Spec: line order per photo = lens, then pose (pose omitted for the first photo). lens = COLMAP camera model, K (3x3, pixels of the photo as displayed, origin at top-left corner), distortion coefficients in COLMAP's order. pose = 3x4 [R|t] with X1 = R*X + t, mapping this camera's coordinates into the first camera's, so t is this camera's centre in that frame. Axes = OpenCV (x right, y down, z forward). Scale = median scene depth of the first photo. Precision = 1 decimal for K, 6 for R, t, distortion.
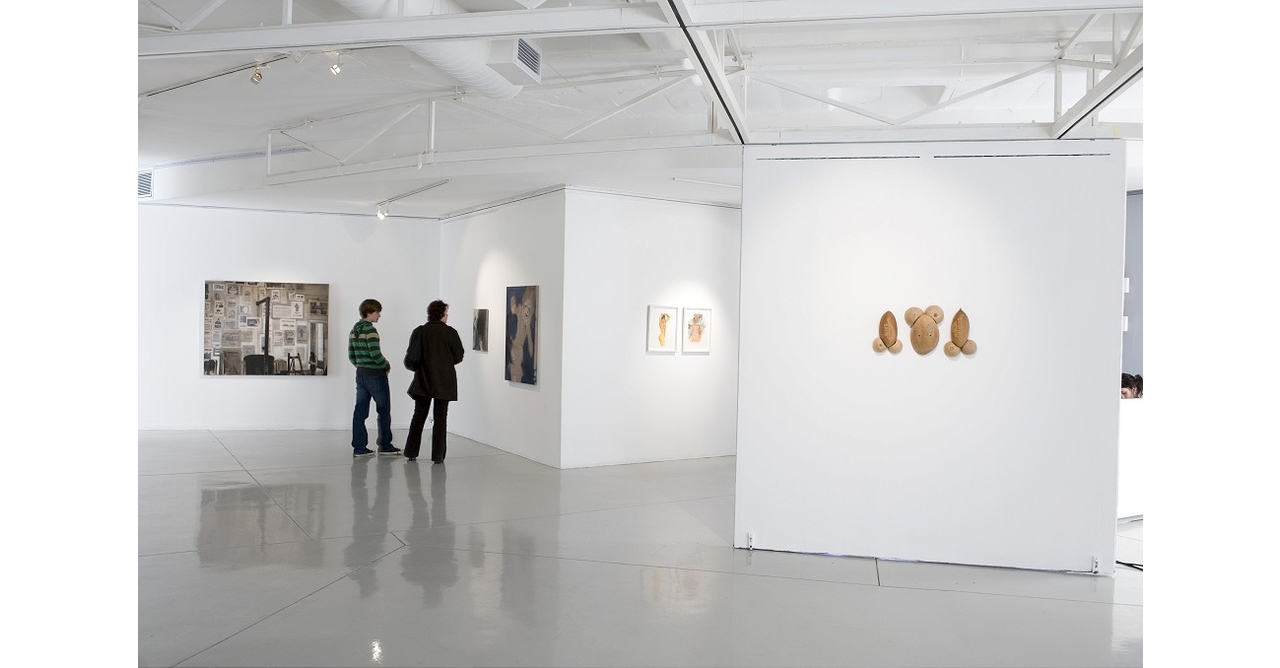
lens RADIAL K [[928.7, 0, 640.0], [0, 928.7, 334.0], [0, 0, 1]] dist [-0.002315, -0.000246]
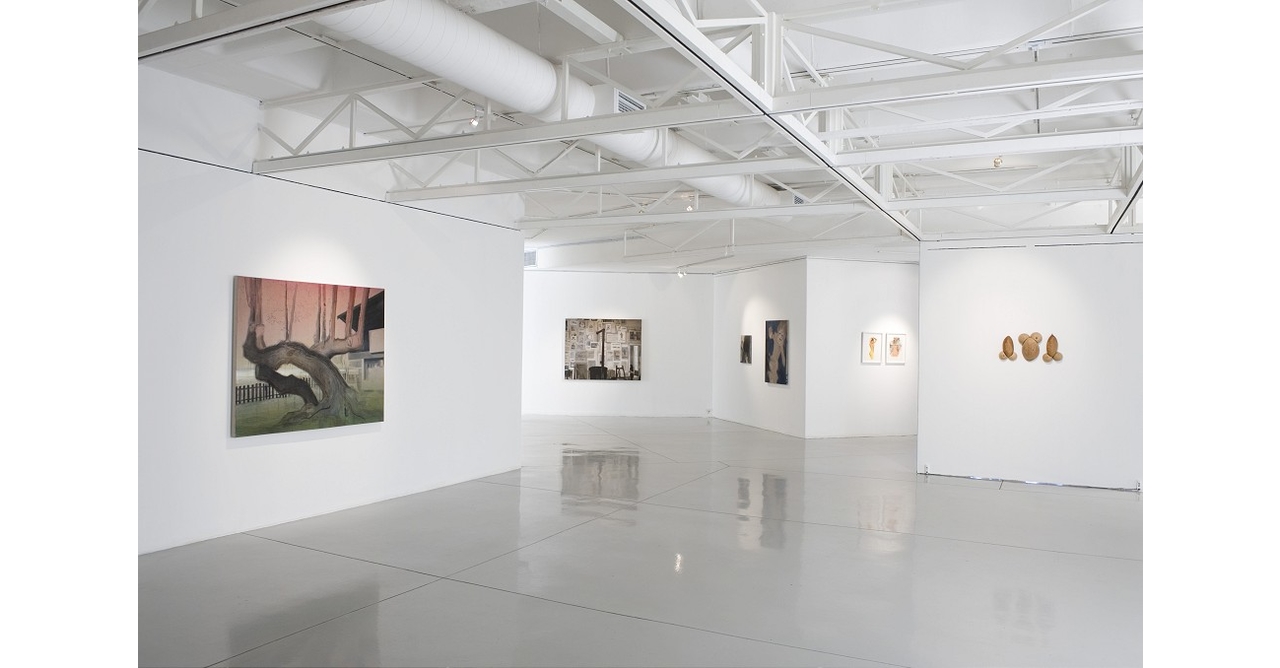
lens RADIAL K [[882.3, 0, 640.0], [0, 882.3, 334.0], [0, 0, 1]] dist [-0.007134, -0.001944]
pose [[0.973780, -0.010113, -0.227268, -0.014972], [0.004724, 0.999695, -0.024243, 0.004698], [0.227444, 0.022534, 0.973530, -0.426534]]
